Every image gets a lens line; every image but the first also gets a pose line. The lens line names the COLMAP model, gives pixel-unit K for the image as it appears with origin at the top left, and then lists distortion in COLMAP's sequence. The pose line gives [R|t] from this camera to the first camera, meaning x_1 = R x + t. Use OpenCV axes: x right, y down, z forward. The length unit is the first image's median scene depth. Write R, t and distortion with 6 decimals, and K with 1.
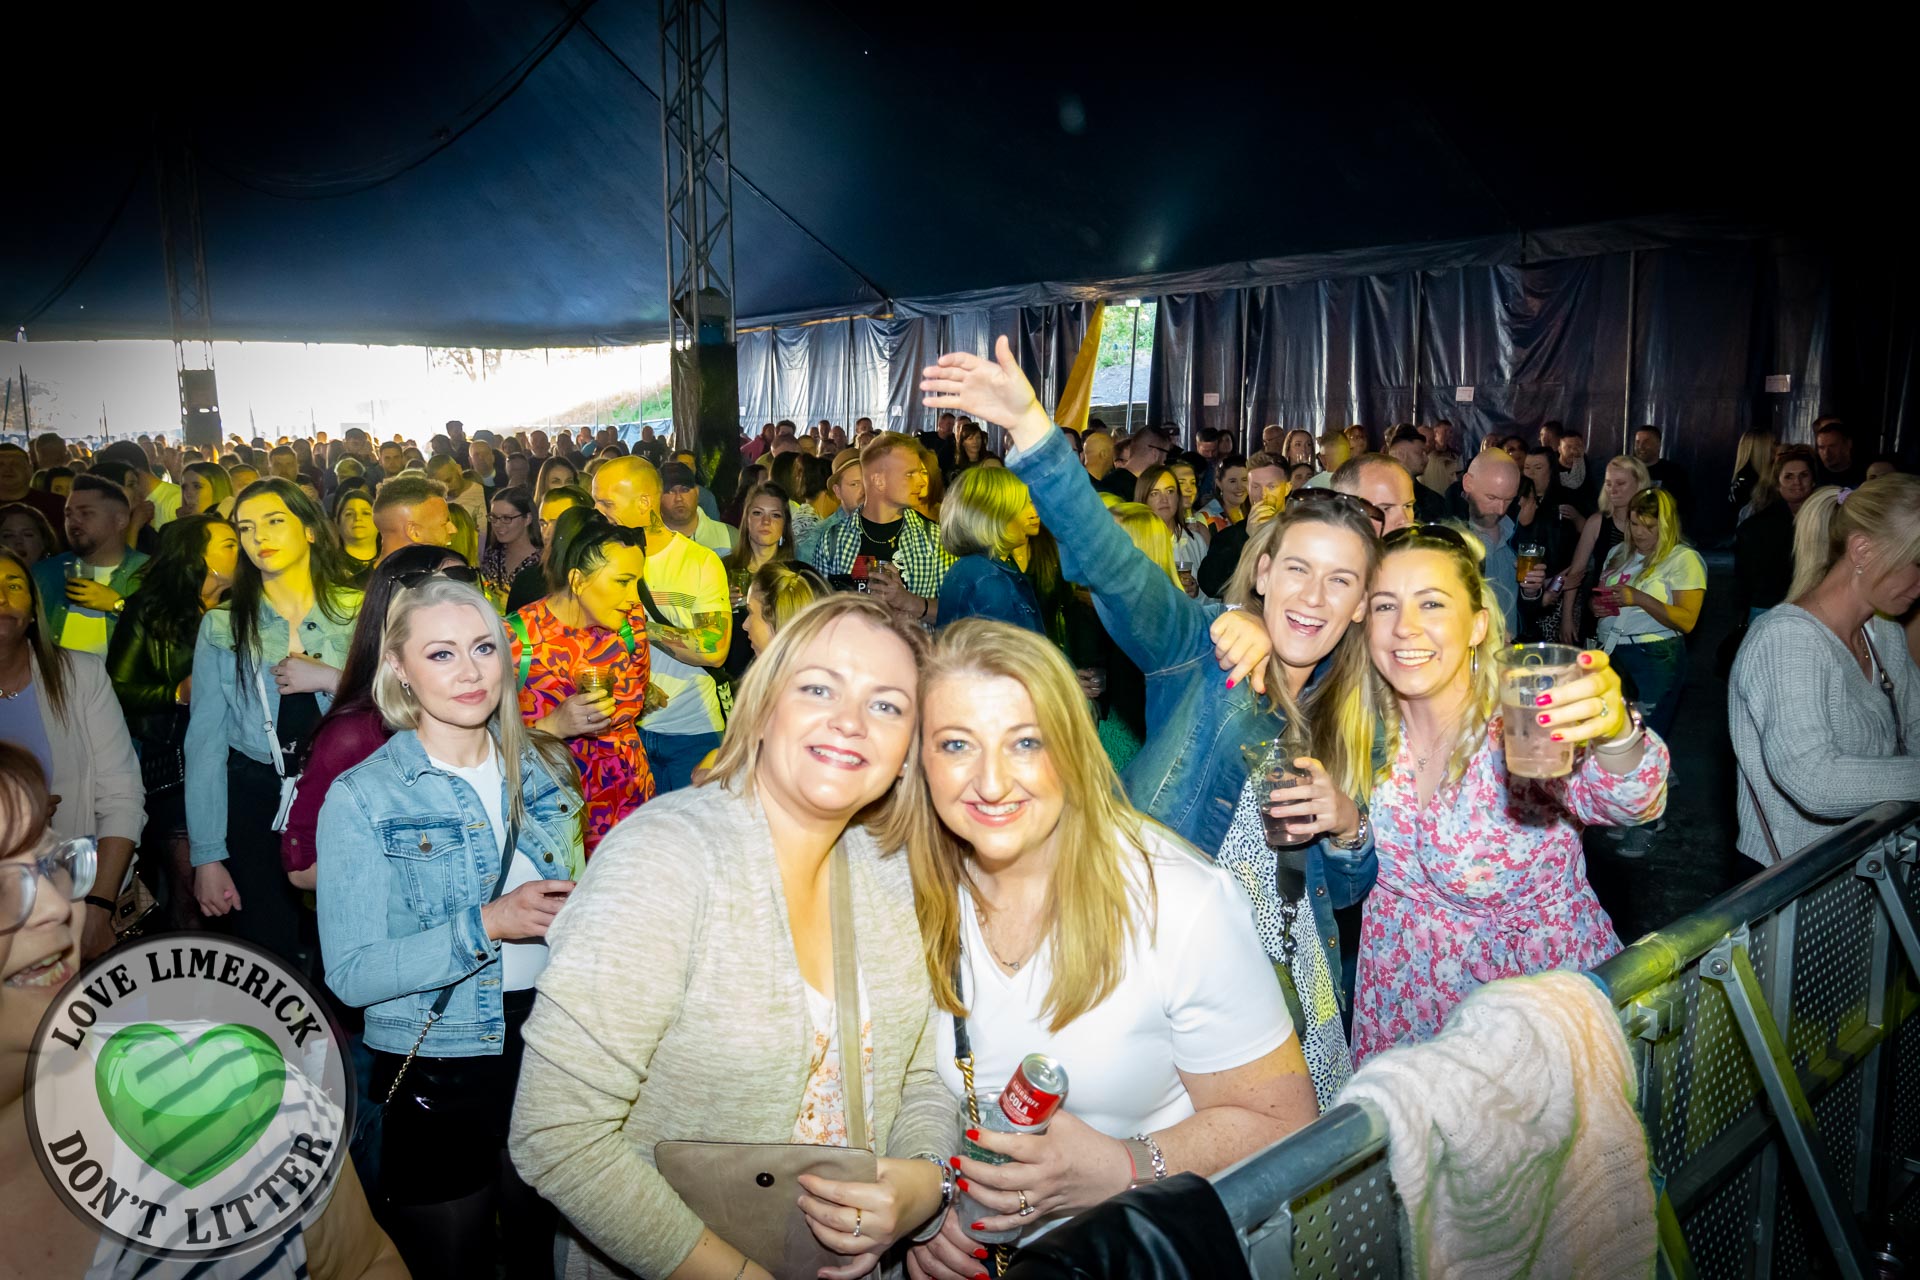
lens RADIAL K [[1477.1, 0, 956.7], [0, 1477.1, 627.5], [0, 0, 1]] dist [-0.005370, 0.019857]
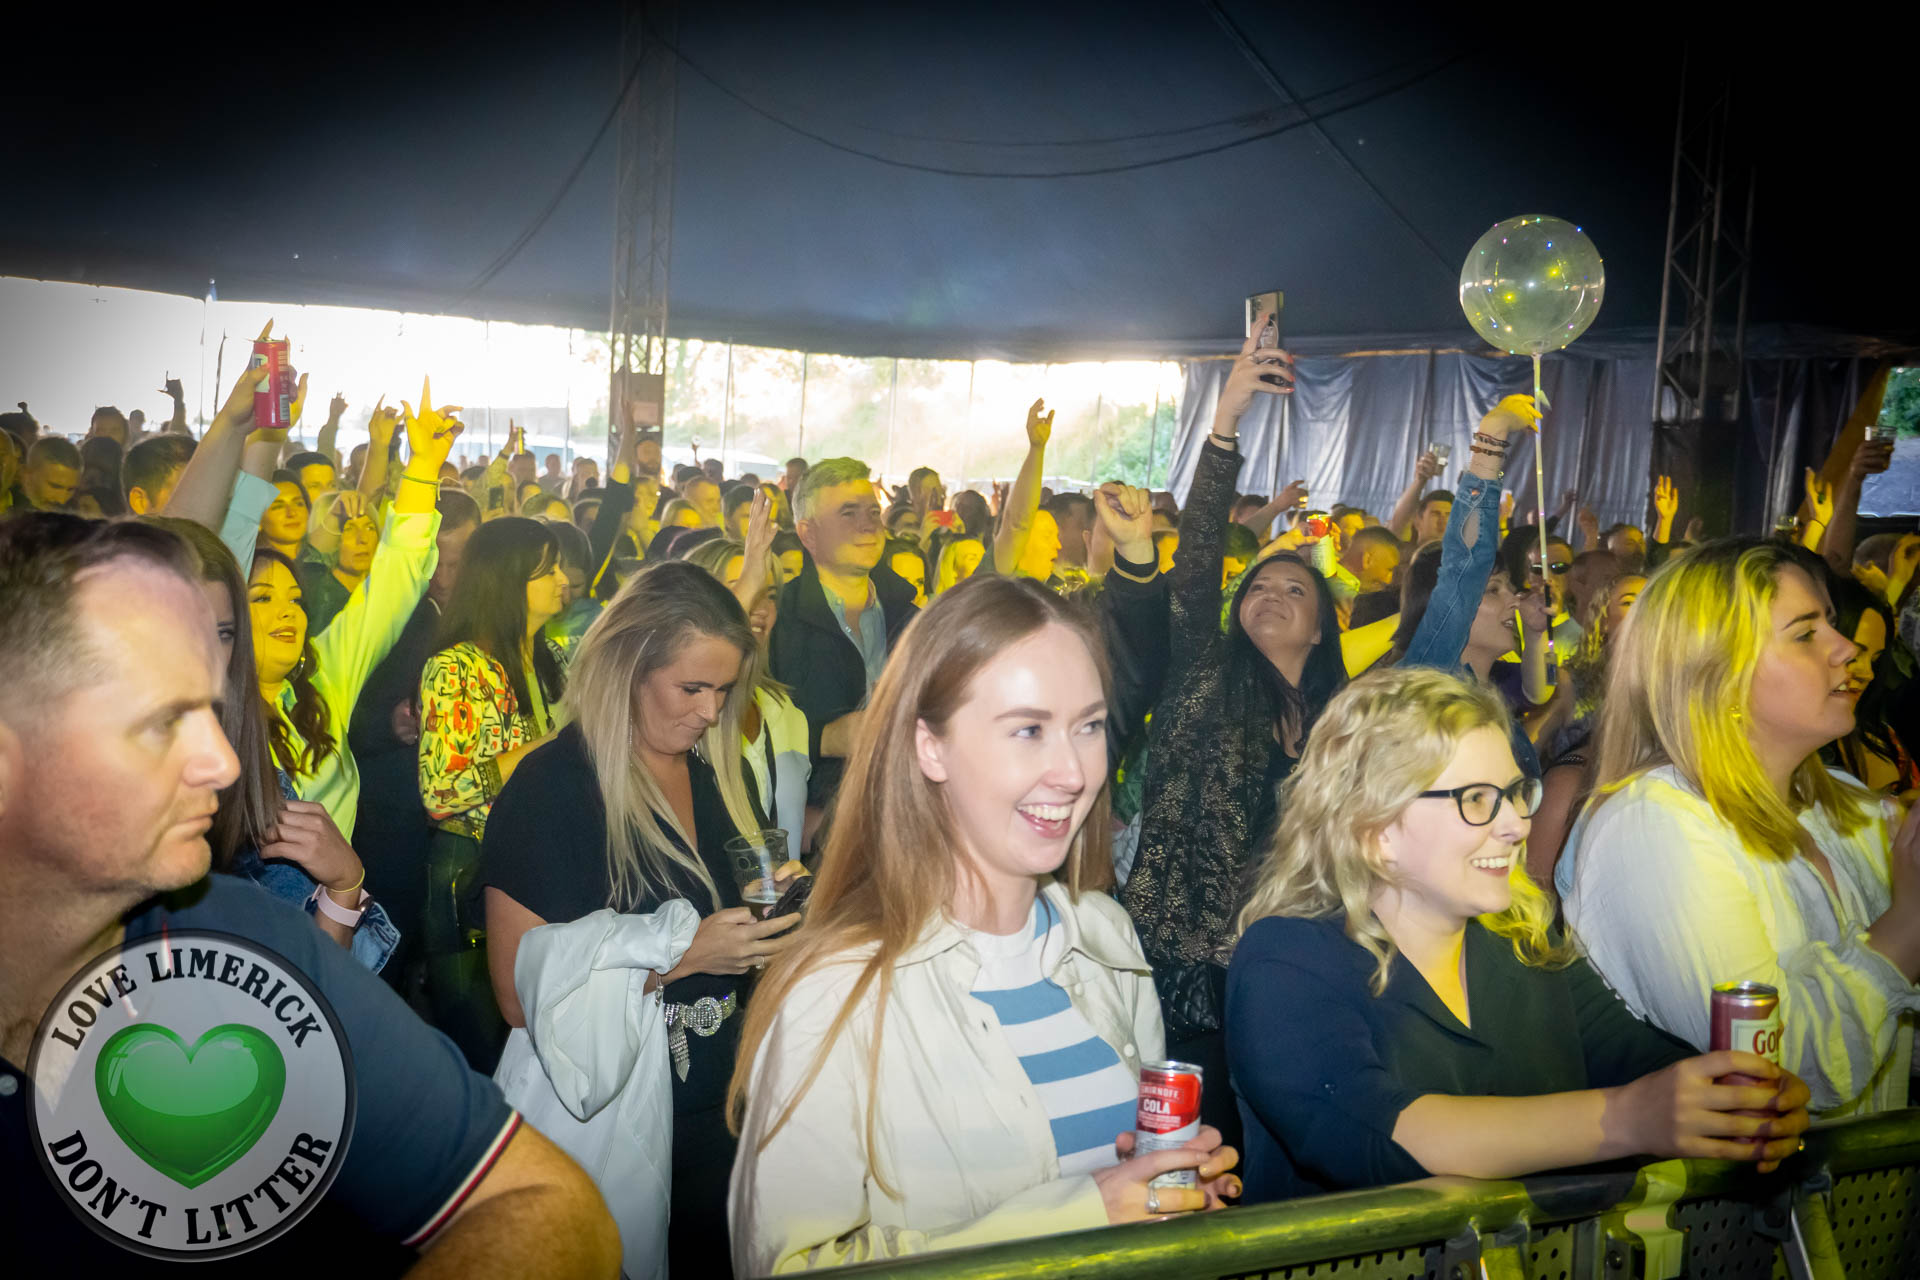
lens RADIAL K [[2617.6, 0, 945.1], [0, 2617.6, 651.5], [0, 0, 1]] dist [0.057713, 0.000000]
pose [[0.991174, 0.082668, -0.103637, -0.198050], [-0.090535, 0.993166, -0.073649, 0.035843], [0.096840, 0.082381, 0.991885, -0.211883]]
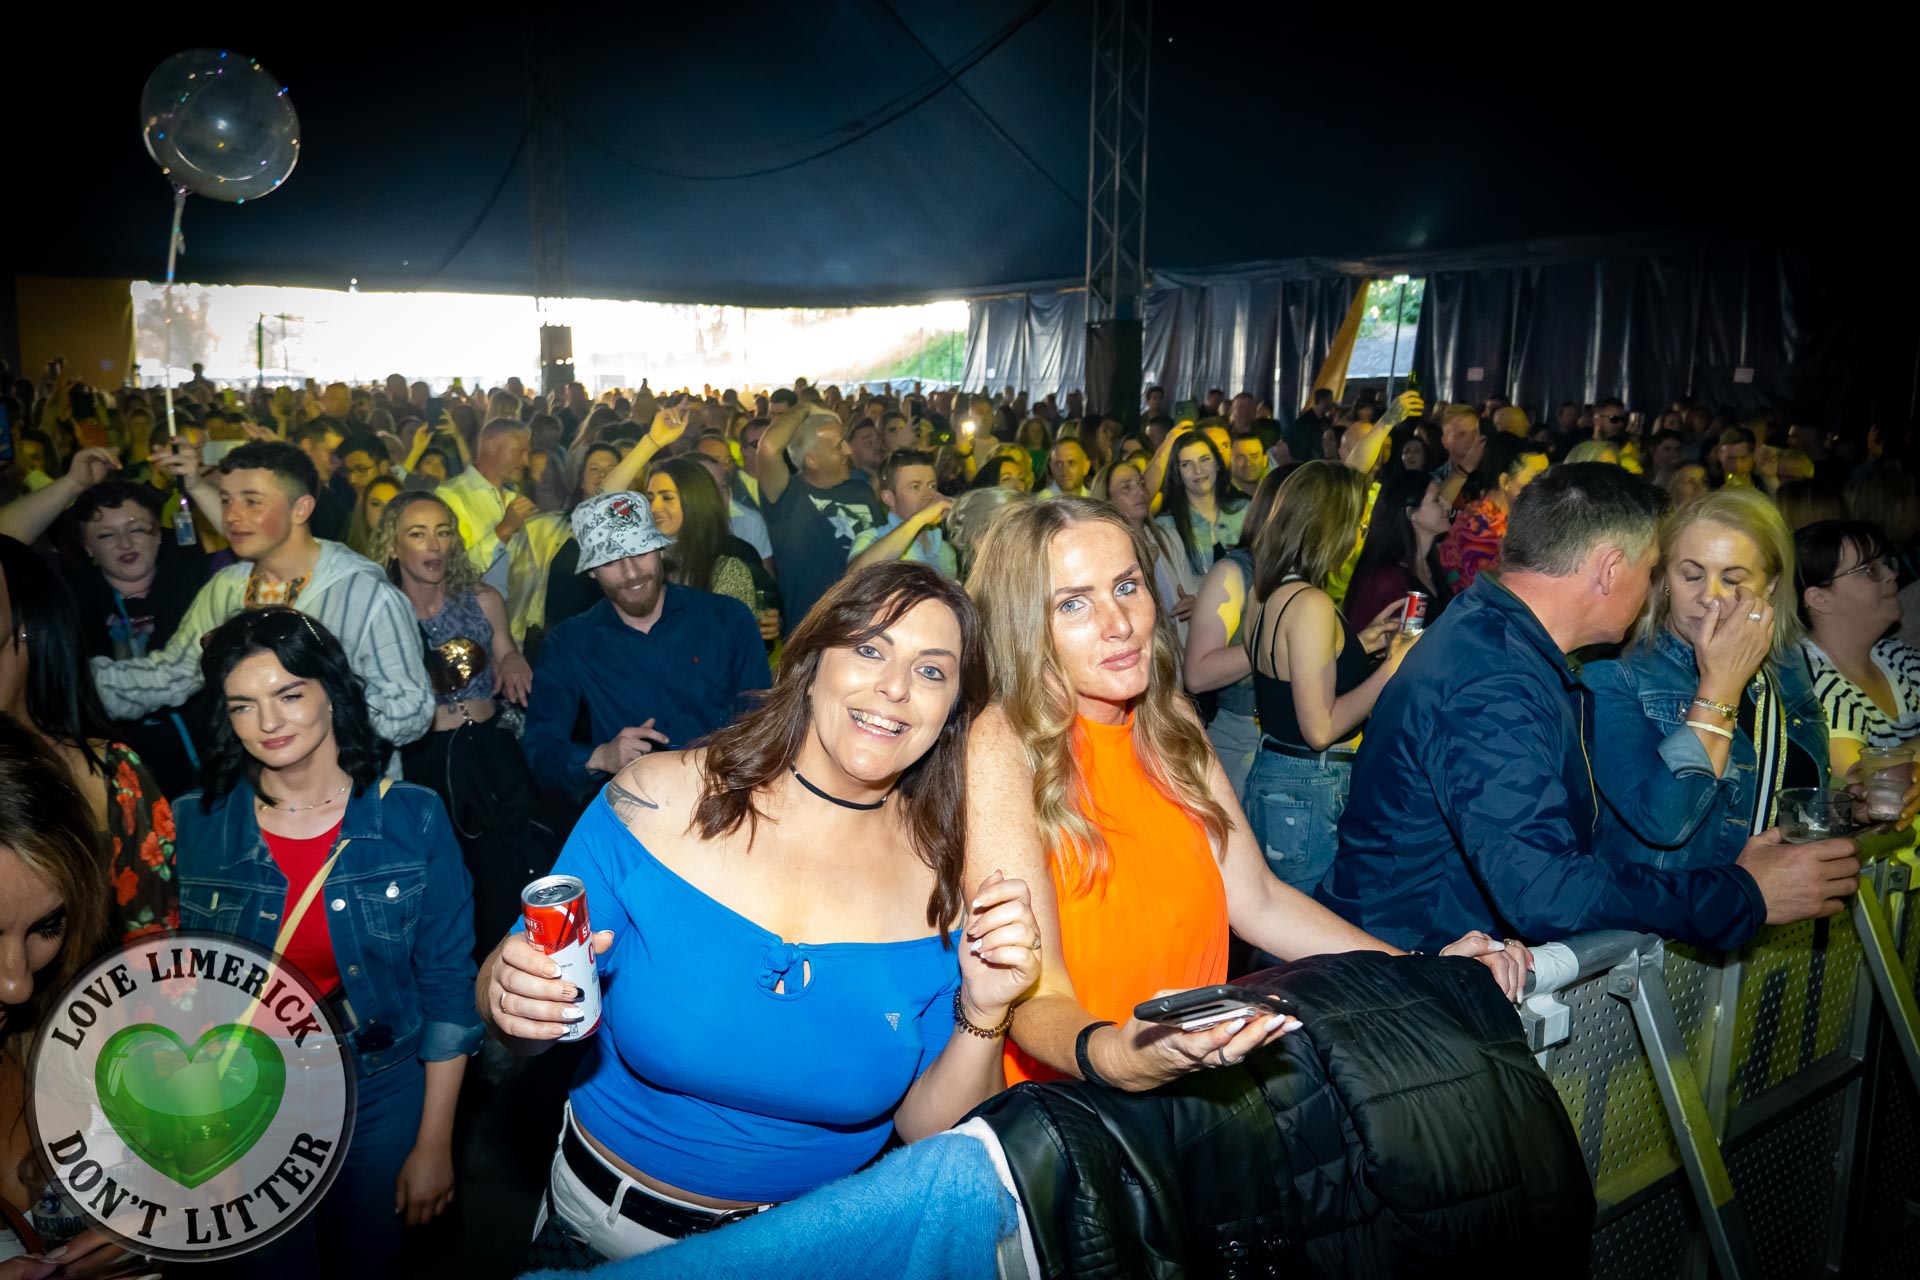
lens RADIAL K [[1477.1, 0, 956.5], [0, 1477.1, 637.7], [0, 0, 1]] dist [-0.005370, 0.019857]
pose [[0.993865, 0.042750, -0.102002, -0.077821], [-0.039506, 0.998654, 0.033615, 0.010477], [0.103302, -0.029379, 0.994216, -0.077739]]
